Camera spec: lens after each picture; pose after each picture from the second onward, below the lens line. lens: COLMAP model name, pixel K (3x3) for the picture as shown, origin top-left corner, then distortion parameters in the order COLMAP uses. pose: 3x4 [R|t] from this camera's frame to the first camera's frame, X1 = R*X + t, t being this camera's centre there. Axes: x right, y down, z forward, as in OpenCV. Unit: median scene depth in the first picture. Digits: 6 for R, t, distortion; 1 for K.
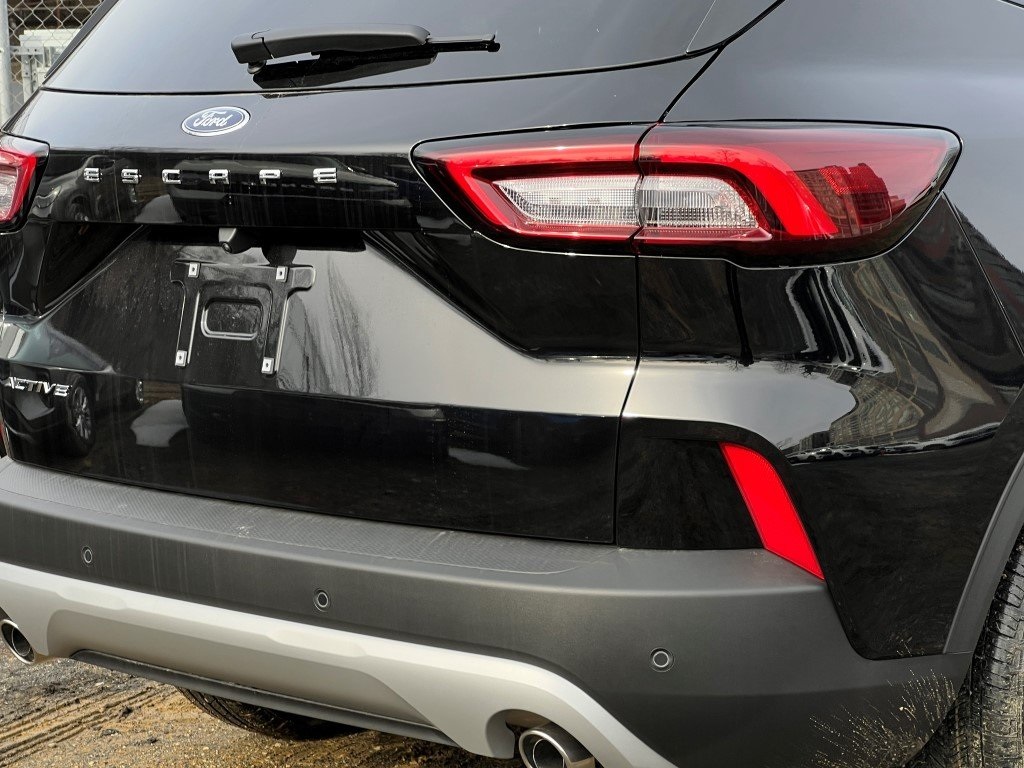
lens RADIAL K [[2296.5, 0, 517.0], [0, 2296.5, 388.2], [0, 0, 1]] dist [0.165776, 0.000000]
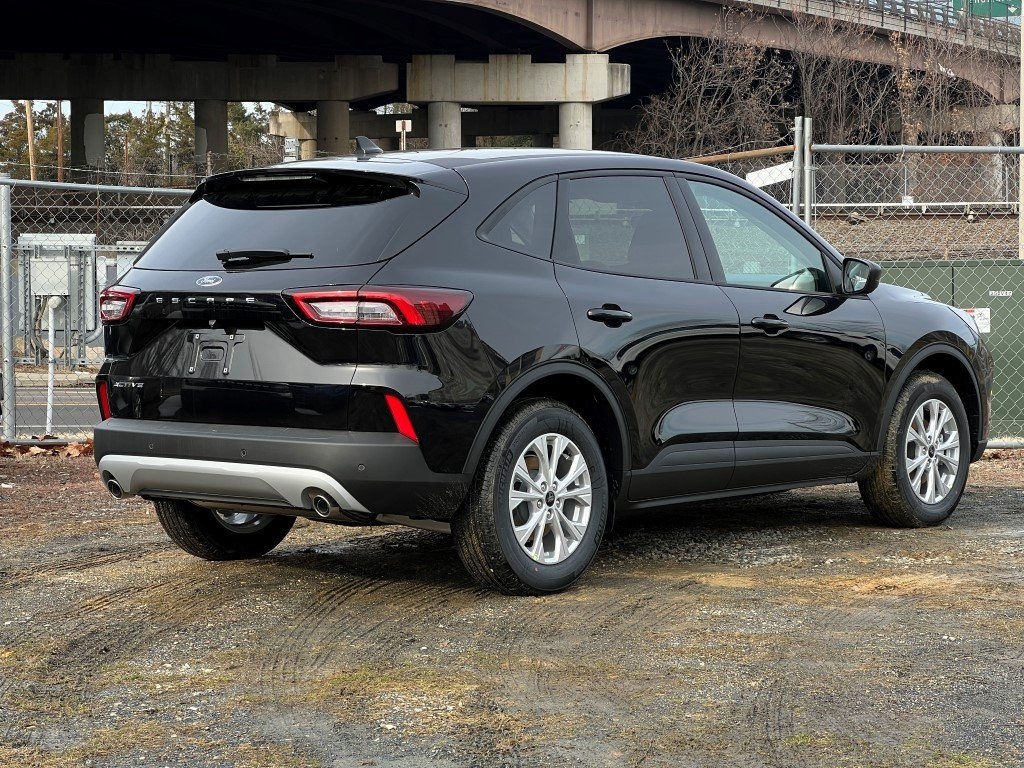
lens RADIAL K [[2307.7, 0, 511.4], [0, 2307.7, 379.2], [0, 0, 1]] dist [0.088707, 0.000000]
pose [[0.998314, 0.029390, 0.050058, 0.096993], [-0.024656, 0.995390, -0.092686, 0.257574], [-0.052551, 0.091295, 0.994436, -1.815706]]
